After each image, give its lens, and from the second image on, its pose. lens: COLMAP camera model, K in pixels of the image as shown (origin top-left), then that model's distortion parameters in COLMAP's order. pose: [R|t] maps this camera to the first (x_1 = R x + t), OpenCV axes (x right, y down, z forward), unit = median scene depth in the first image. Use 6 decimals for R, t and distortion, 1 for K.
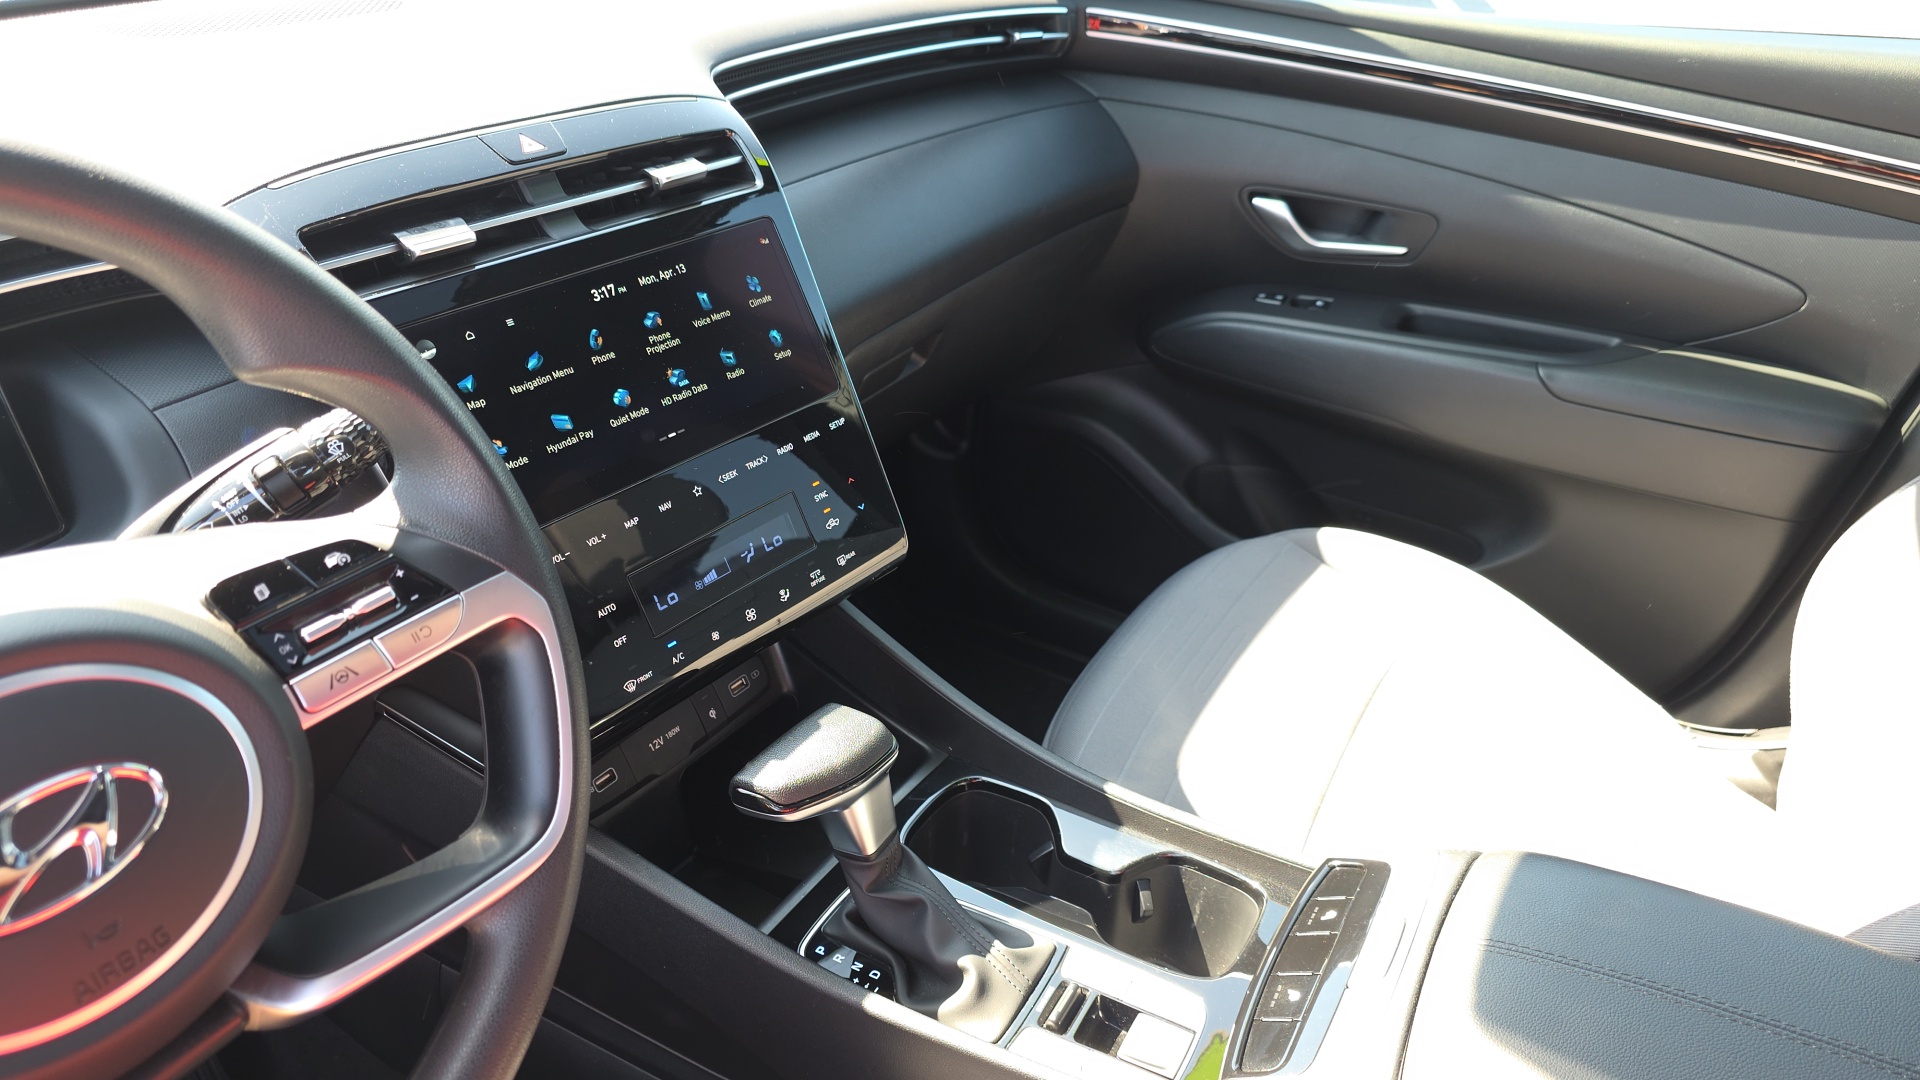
lens RADIAL K [[1295.4, 0, 947.8], [0, 1295.4, 539.1], [0, 0, 1]] dist [0.046044, -0.061581]
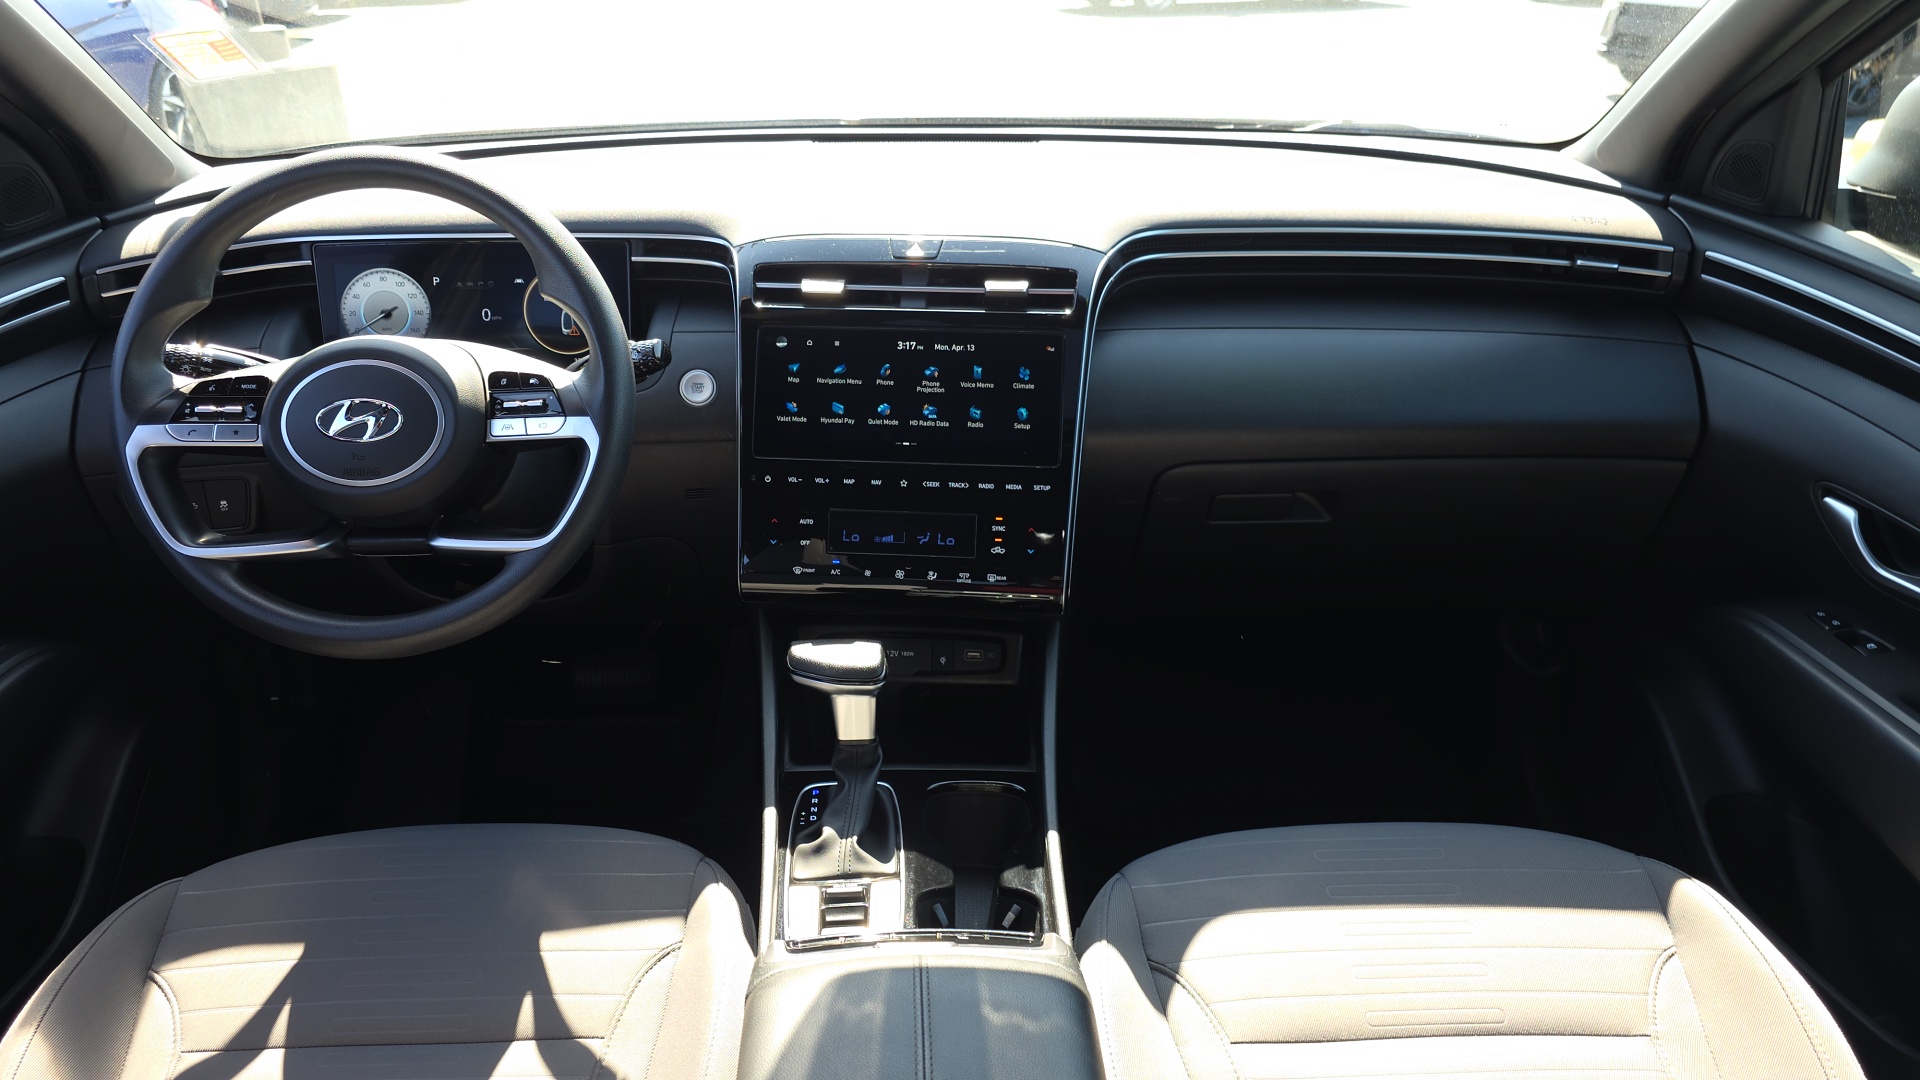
lens RADIAL K [[1279.2, 0, 928.5], [0, 1279.2, 532.7], [0, 0, 1]] dist [0.076850, -0.083384]
pose [[0.542165, 0.340637, -0.768129, 0.983287], [-0.415309, 0.903312, 0.107451, -0.156624], [0.730462, 0.260755, 0.631214, 0.095776]]
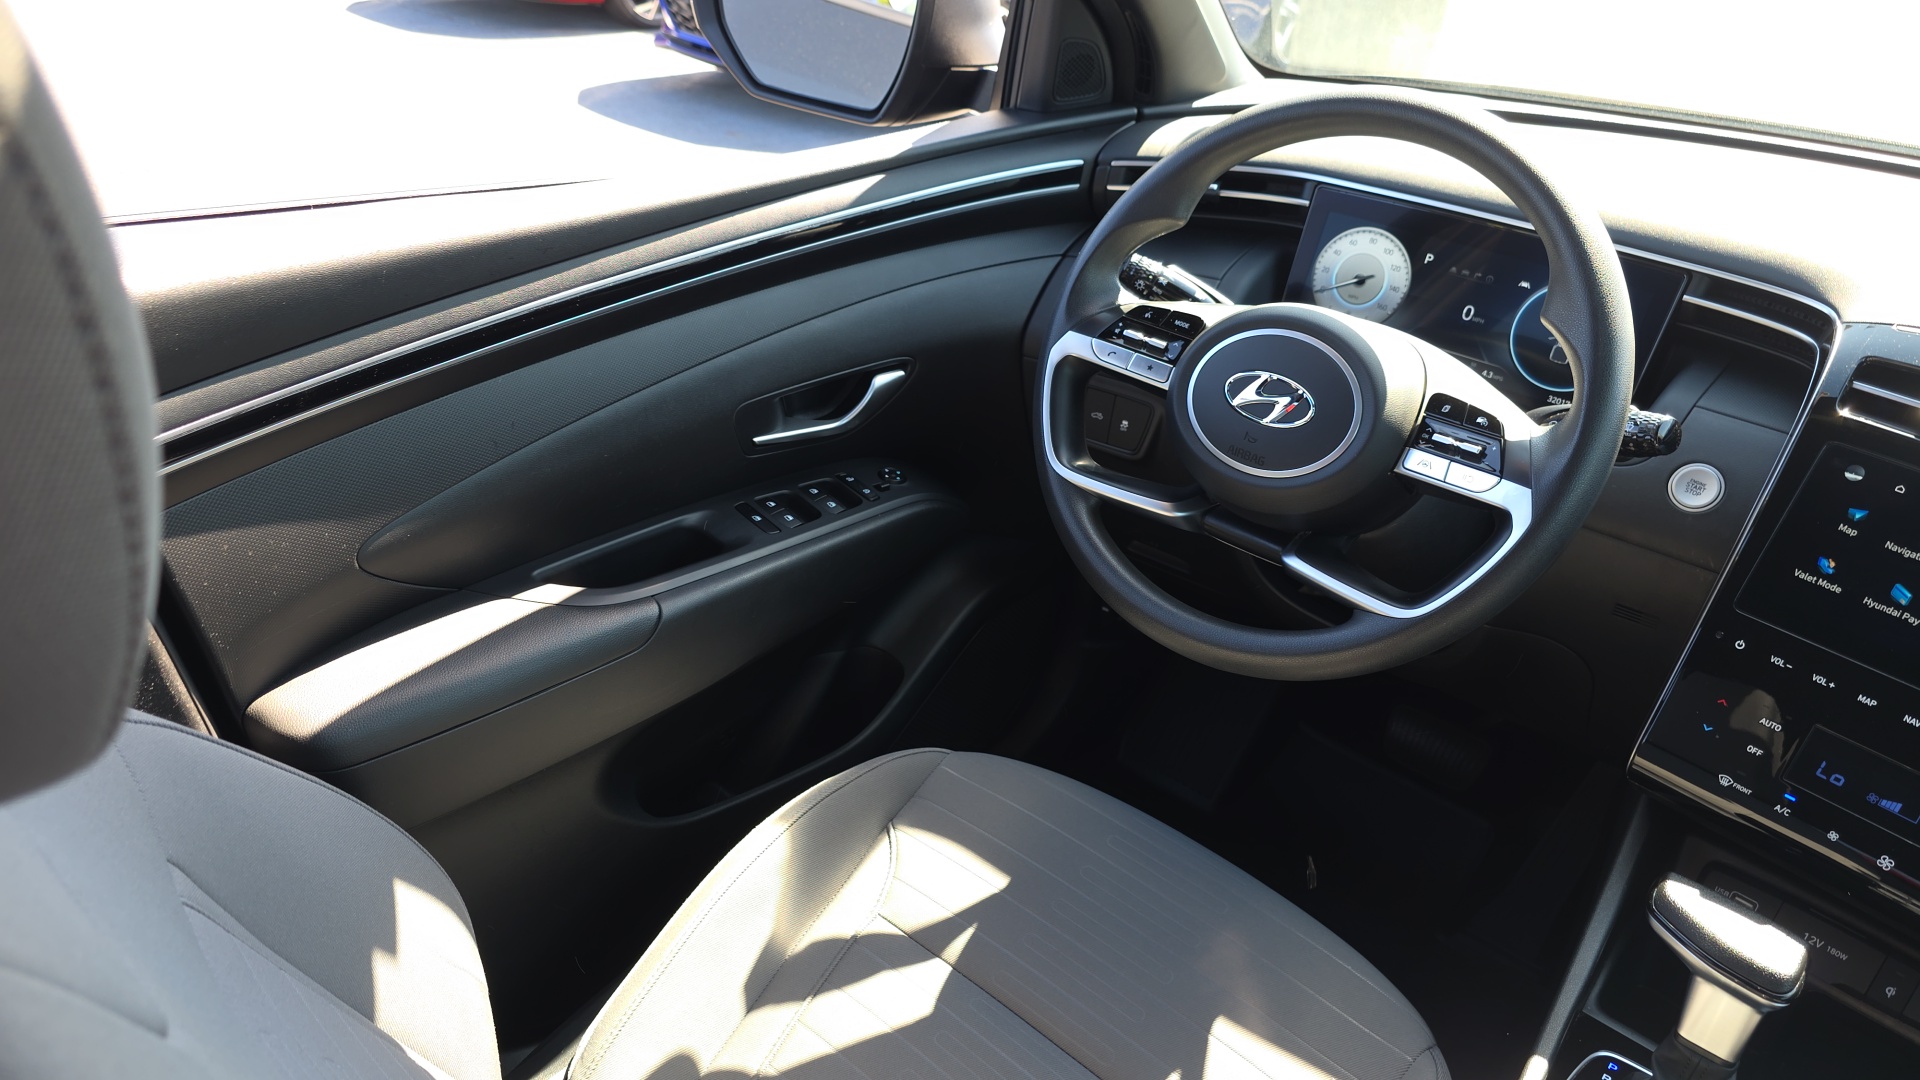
lens RADIAL K [[1318.8, 0, 945.2], [0, 1318.8, 555.3], [0, 0, 1]] dist [0.040921, -0.045472]
pose [[-0.179889, 0.459408, -0.869819, 0.753485], [-0.567239, 0.673976, 0.473282, -0.172798], [0.803666, 0.578534, 0.139353, 0.160527]]
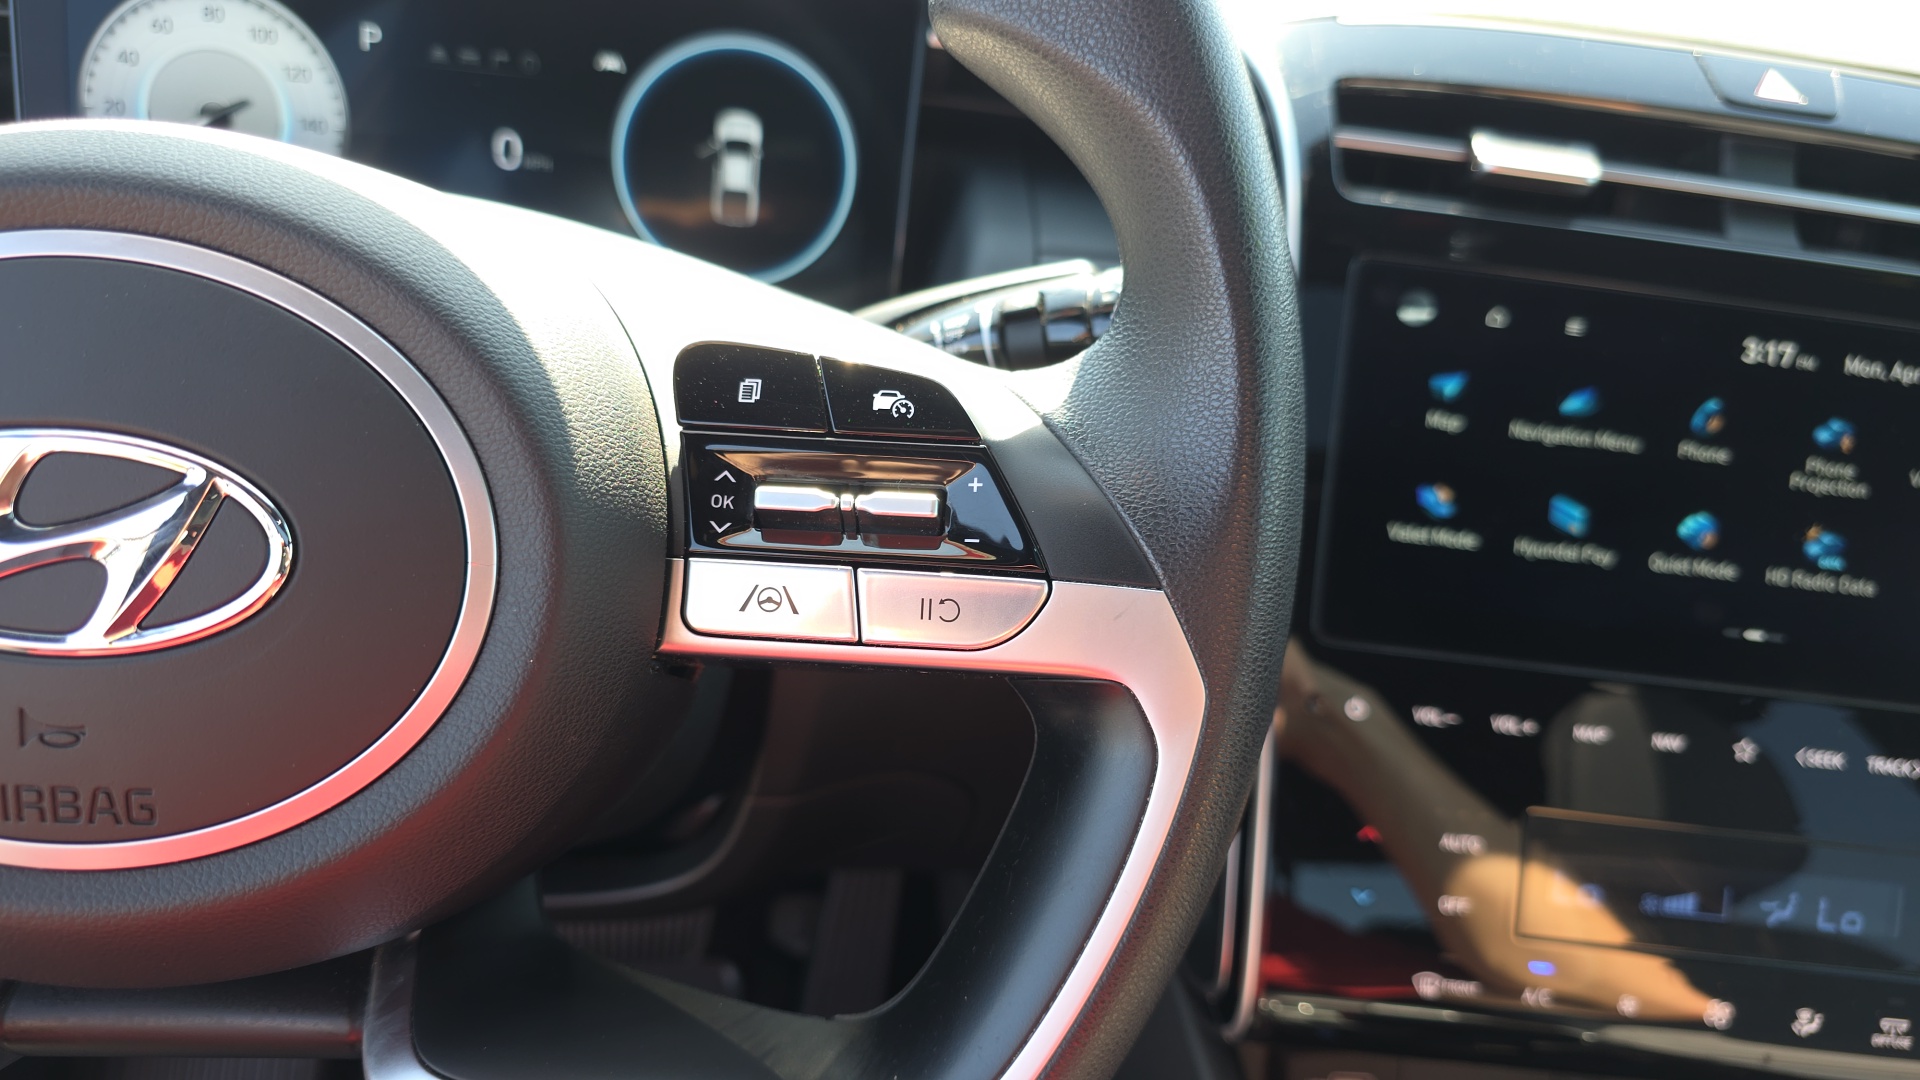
lens RADIAL K [[1379.6, 0, 959.1], [0, 1379.6, 557.7], [0, 0, 1]] dist [0.016542, -0.046144]
pose [[0.601902, 0.410407, -0.685040, -0.034163], [-0.494304, 0.865217, 0.084037, 0.005543], [0.627198, 0.288036, 0.723643, 0.374643]]
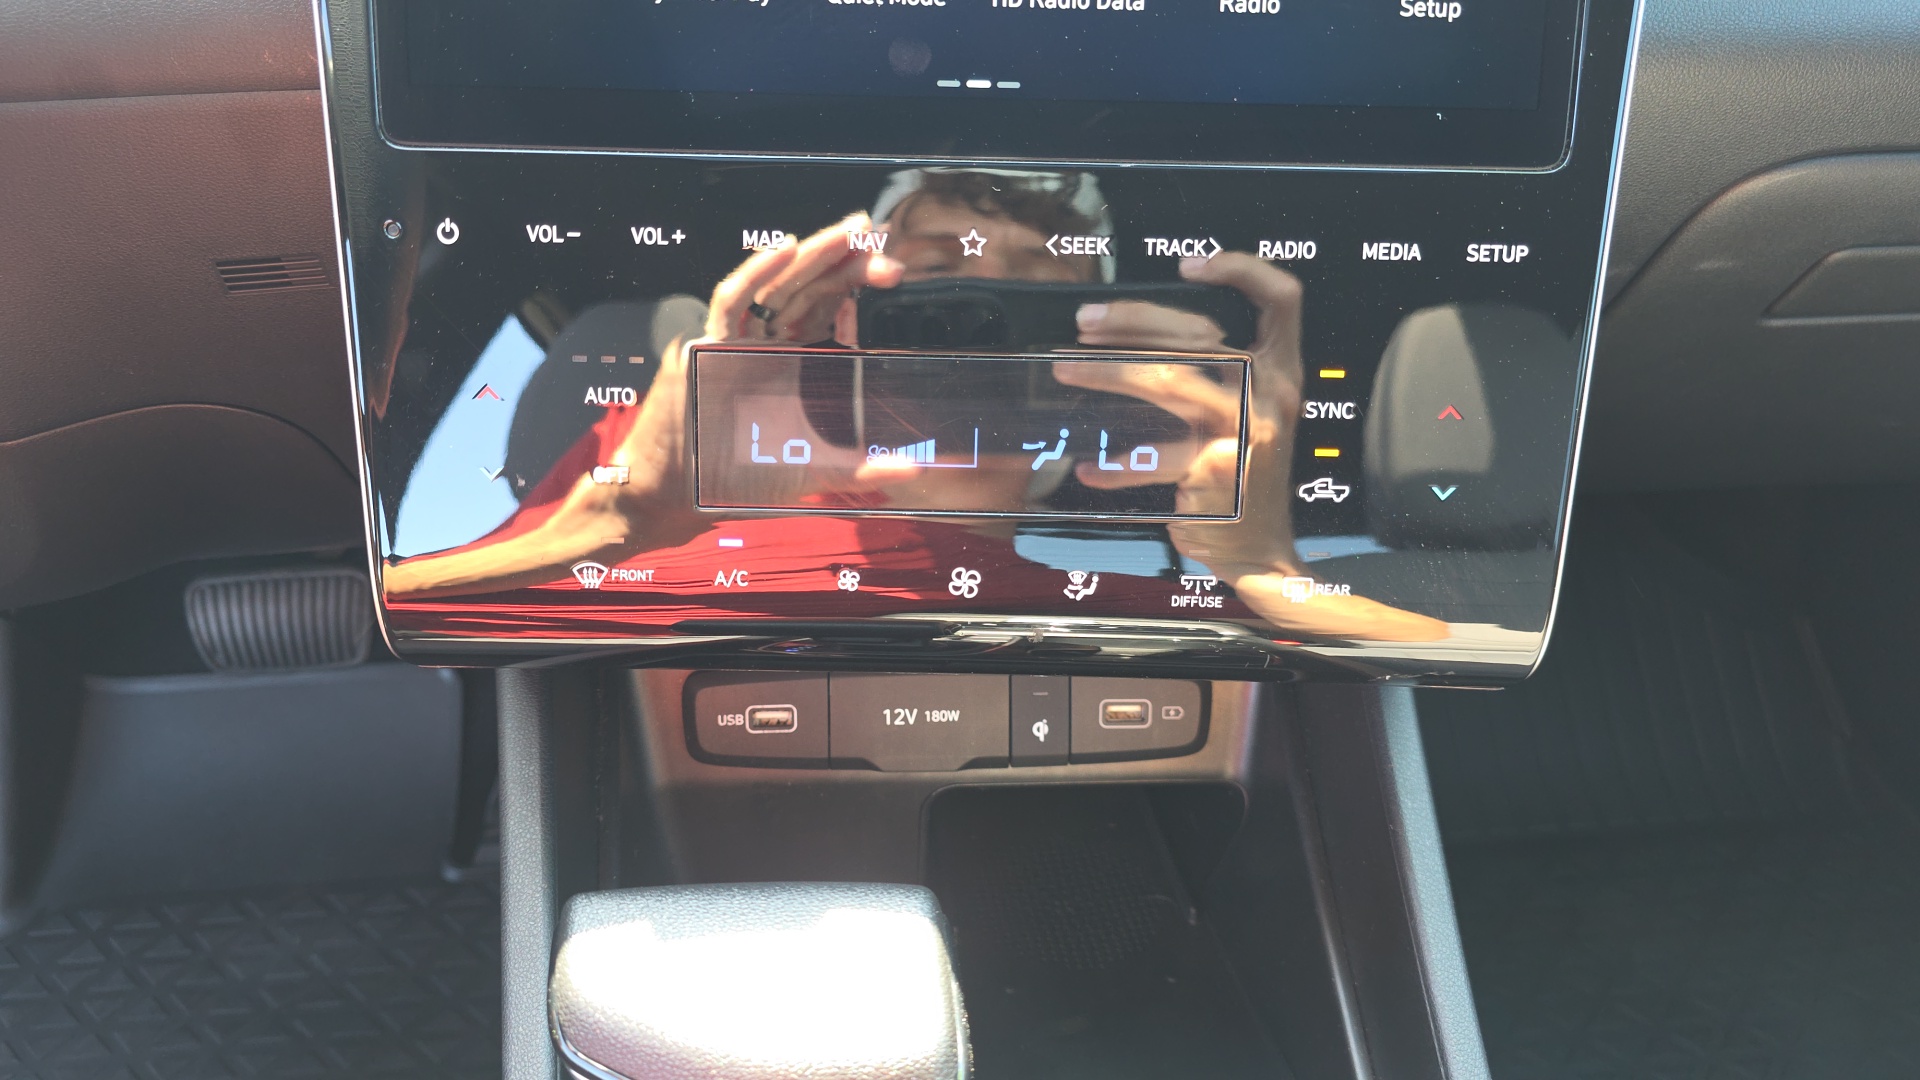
lens RADIAL K [[1325.3, 0, 935.2], [0, 1325.3, 543.9], [0, 0, 1]] dist [0.032957, -0.038052]
pose [[0.610204, 0.481579, -0.629073, 0.100207], [-0.407133, 0.871784, 0.272462, -0.062675], [0.679628, 0.089859, 0.728032, 0.701916]]
